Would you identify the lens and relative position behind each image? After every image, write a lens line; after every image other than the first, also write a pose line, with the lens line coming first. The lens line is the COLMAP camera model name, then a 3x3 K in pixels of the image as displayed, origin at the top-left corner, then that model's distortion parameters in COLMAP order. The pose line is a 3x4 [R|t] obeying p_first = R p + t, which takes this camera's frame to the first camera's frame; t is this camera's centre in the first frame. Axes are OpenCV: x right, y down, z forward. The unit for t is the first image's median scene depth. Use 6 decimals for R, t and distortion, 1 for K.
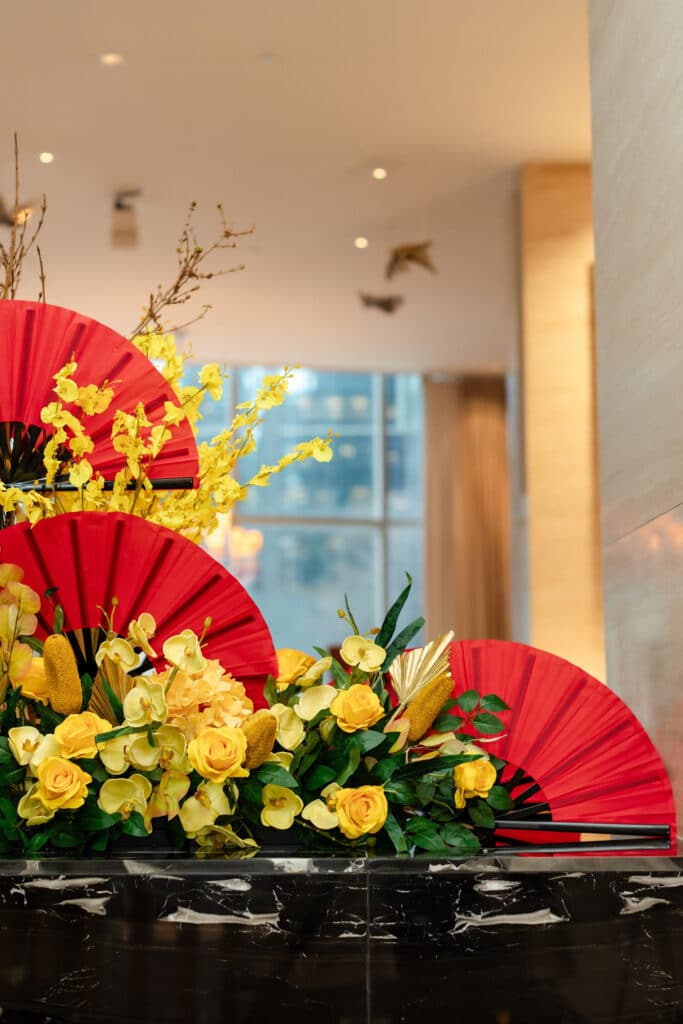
lens RADIAL K [[1502.9, 0, 341.5], [0, 1502.9, 512.0], [0, 0, 1]] dist [0.014043, 0.016462]
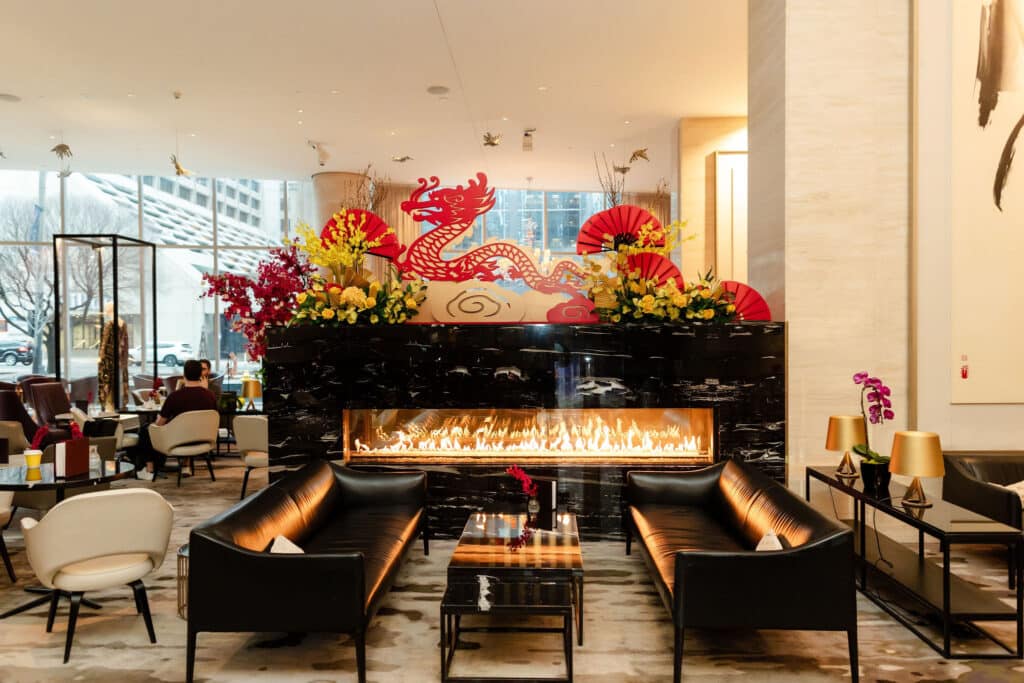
lens RADIAL K [[725.9, 0, 512.0], [0, 725.9, 341.5], [0, 0, 1]] dist [0.006906, -0.003817]
pose [[0.999317, -0.002396, -0.036888, -0.524158], [0.007043, 0.991958, 0.126368, -0.013918], [0.036288, -0.126541, 0.991297, -1.331688]]
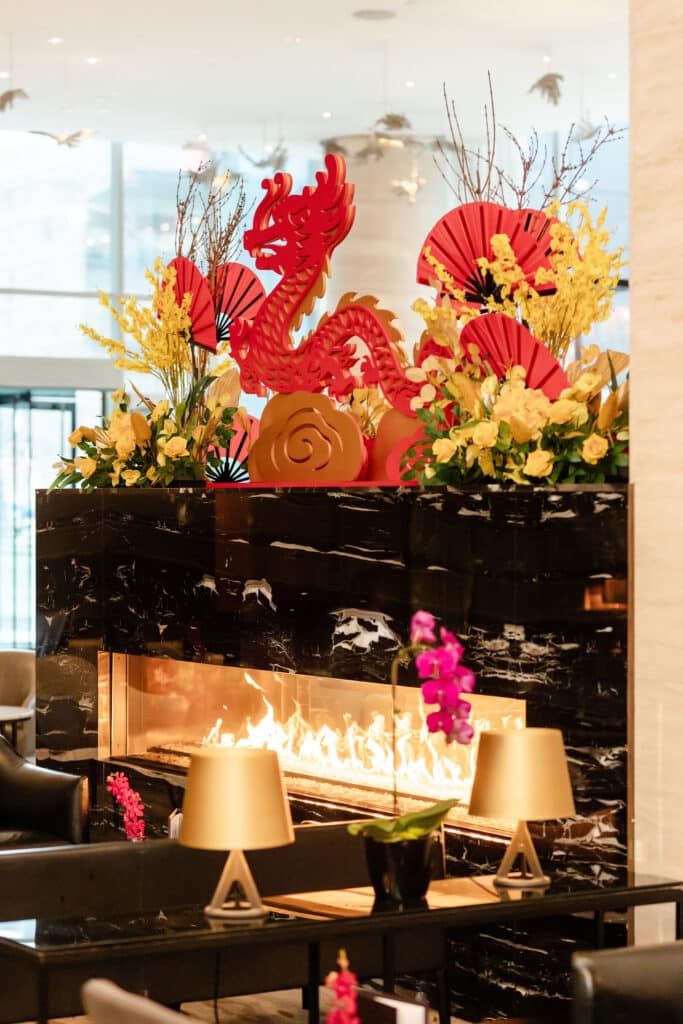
lens RADIAL K [[2501.5, 0, 341.5], [0, 2501.5, 512.0], [0, 0, 1]] dist [0.017150, -0.008614]
pose [[0.520351, 0.007520, -0.853919, 2.572919], [0.093047, 0.993508, 0.065449, 0.025374], [0.848868, -0.113511, 0.516273, -0.864479]]
